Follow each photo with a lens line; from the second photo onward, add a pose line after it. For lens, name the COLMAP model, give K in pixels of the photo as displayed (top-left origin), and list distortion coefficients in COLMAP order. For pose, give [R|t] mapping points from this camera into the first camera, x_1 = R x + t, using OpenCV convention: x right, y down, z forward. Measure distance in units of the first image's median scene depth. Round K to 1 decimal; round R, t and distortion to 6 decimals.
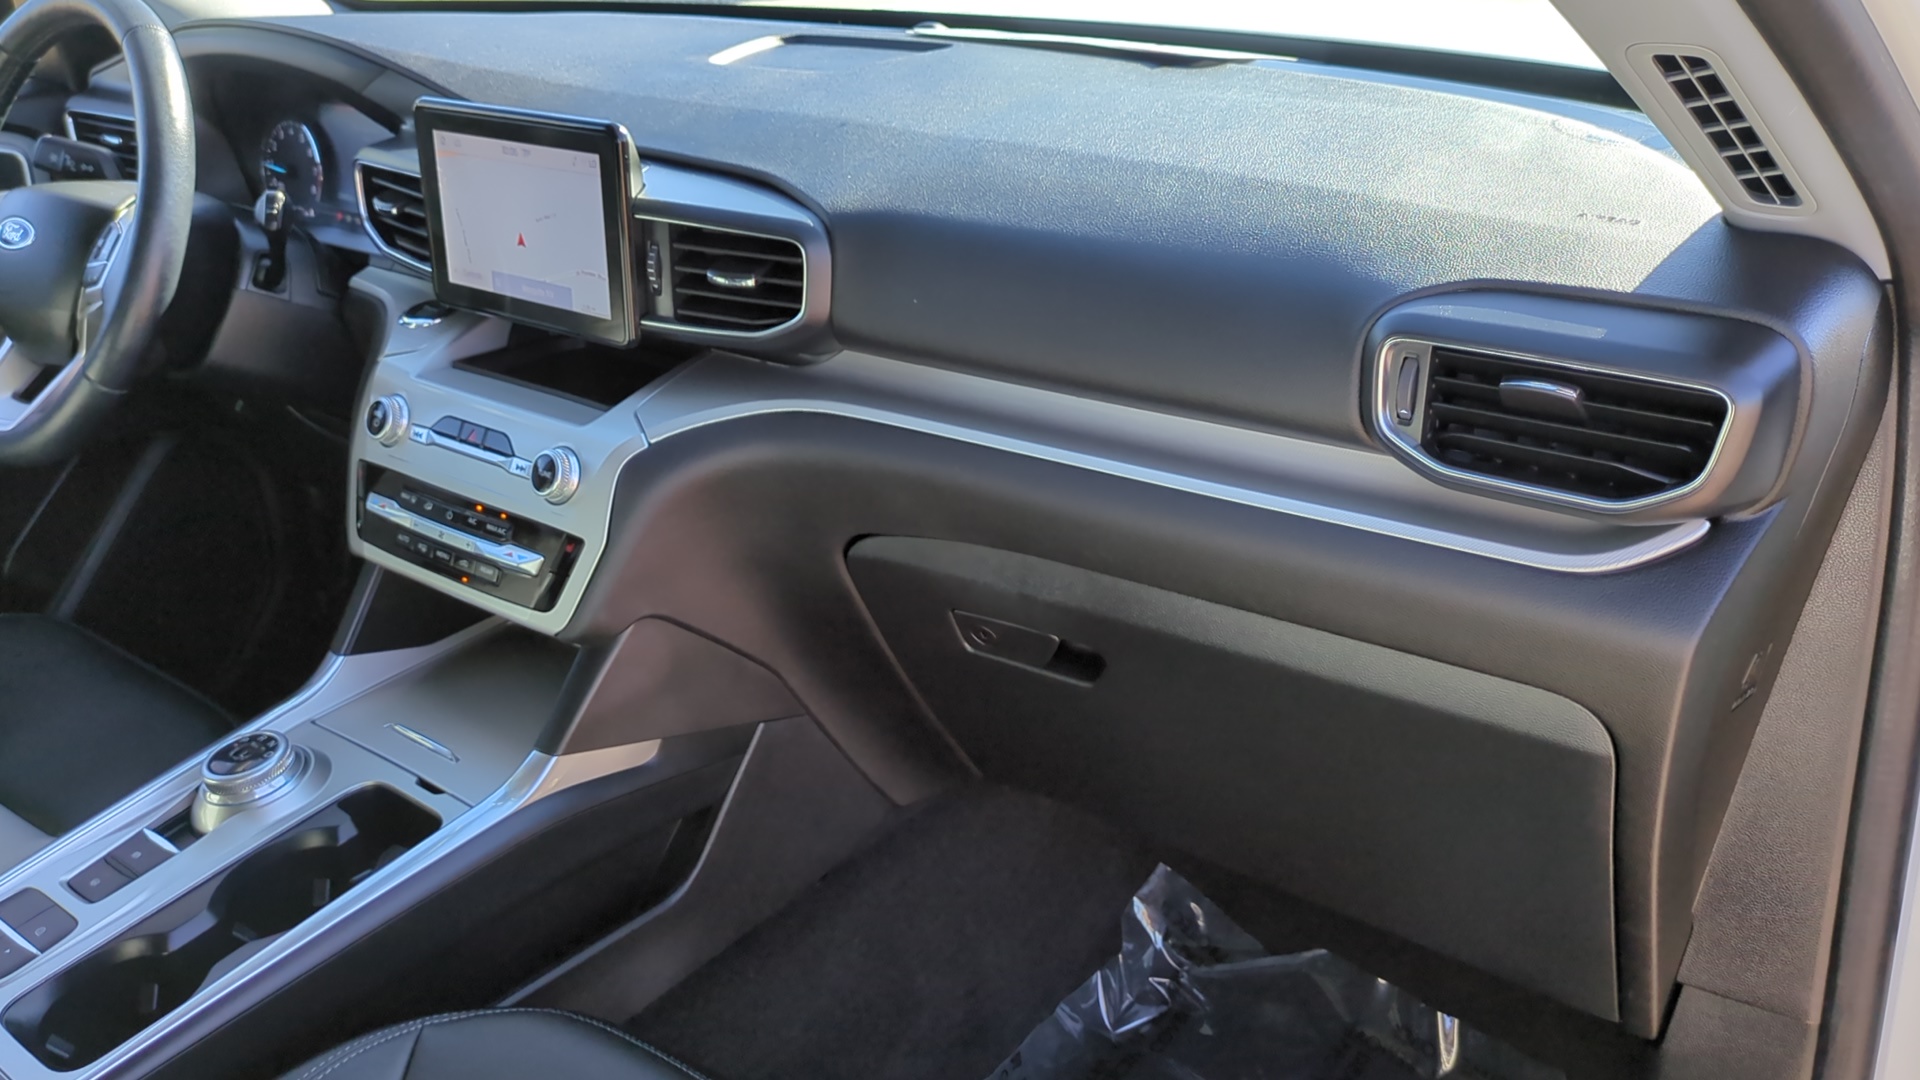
lens RADIAL K [[1623.3, 0, 975.9], [0, 1623.3, 536.7], [0, 0, 1]] dist [0.074061, -0.094959]
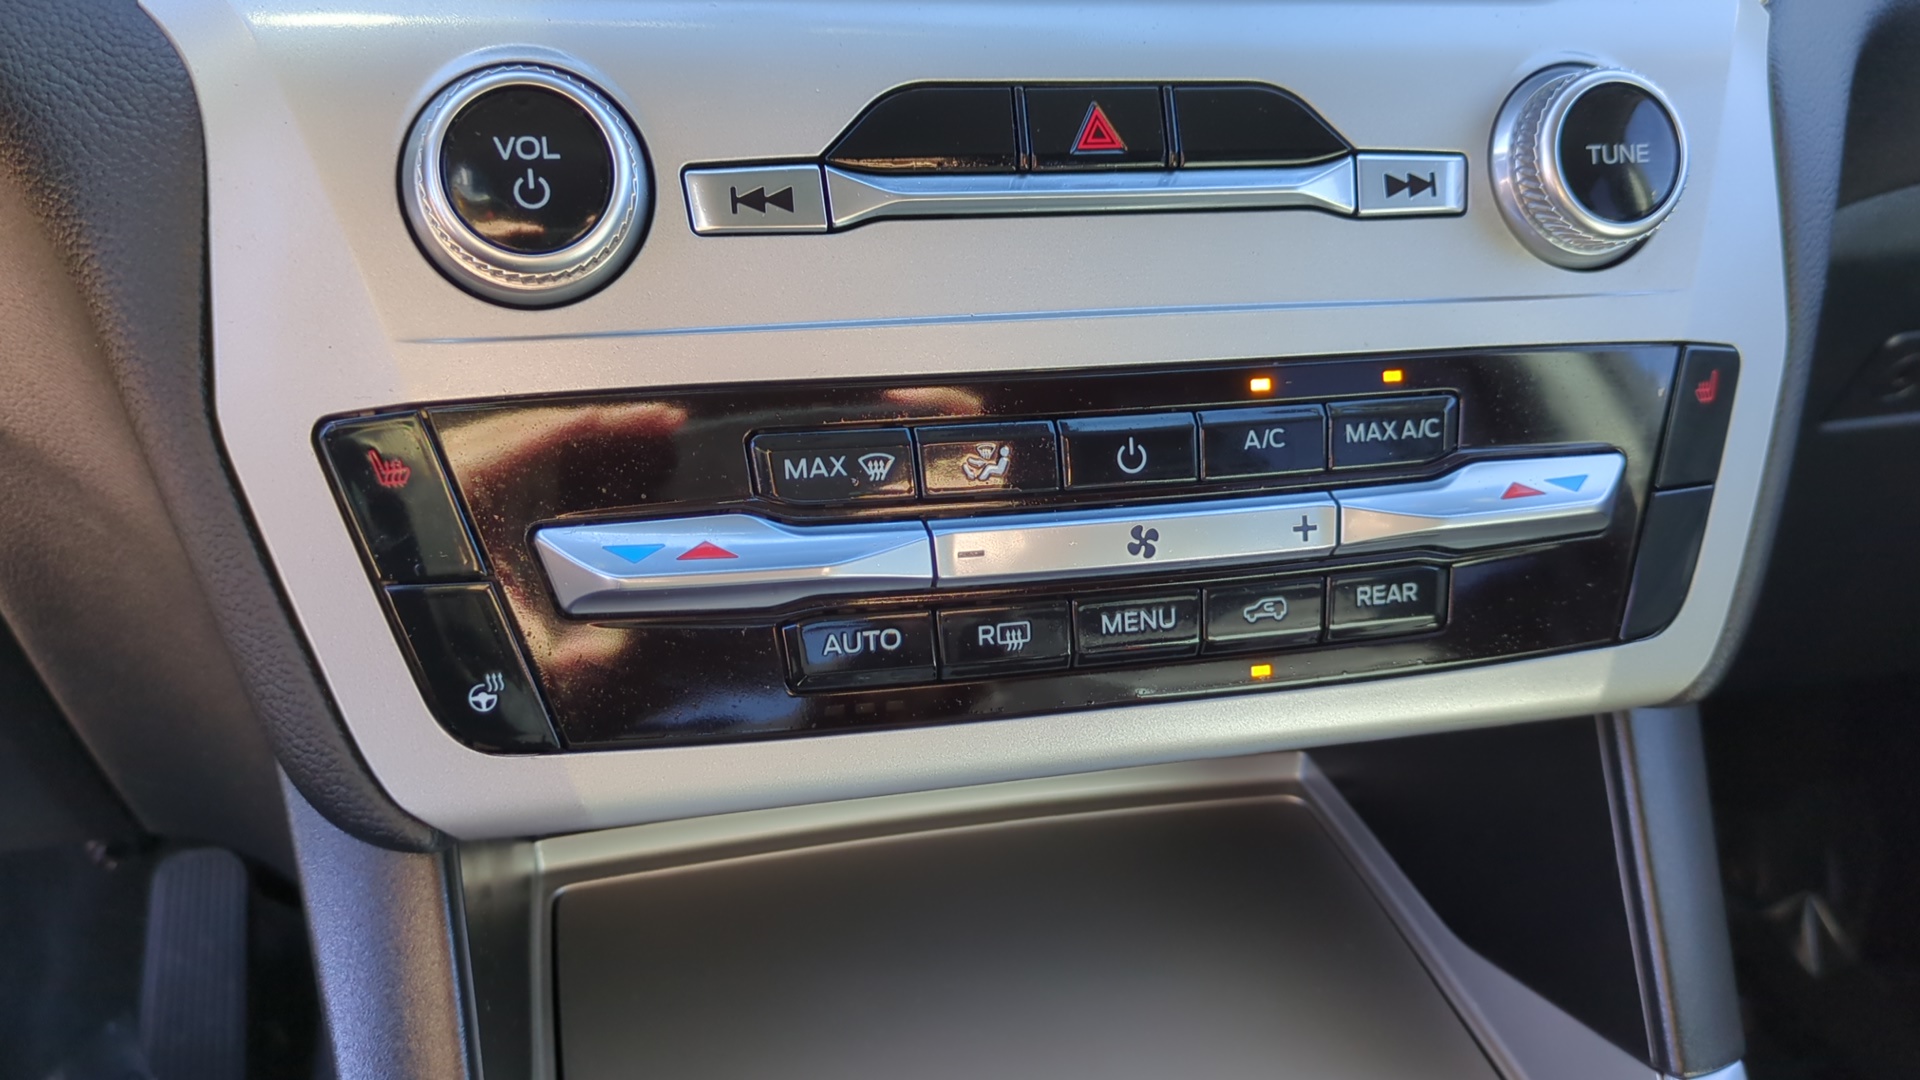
lens RADIAL K [[1623.3, 0, 975.9], [0, 1623.3, 536.7], [0, 0, 1]] dist [0.074061, -0.094959]
pose [[0.595609, -0.297367, 0.746206, -0.536090], [0.262125, 0.950054, 0.169377, -0.051038], [-0.759303, 0.094717, 0.643808, 0.878986]]
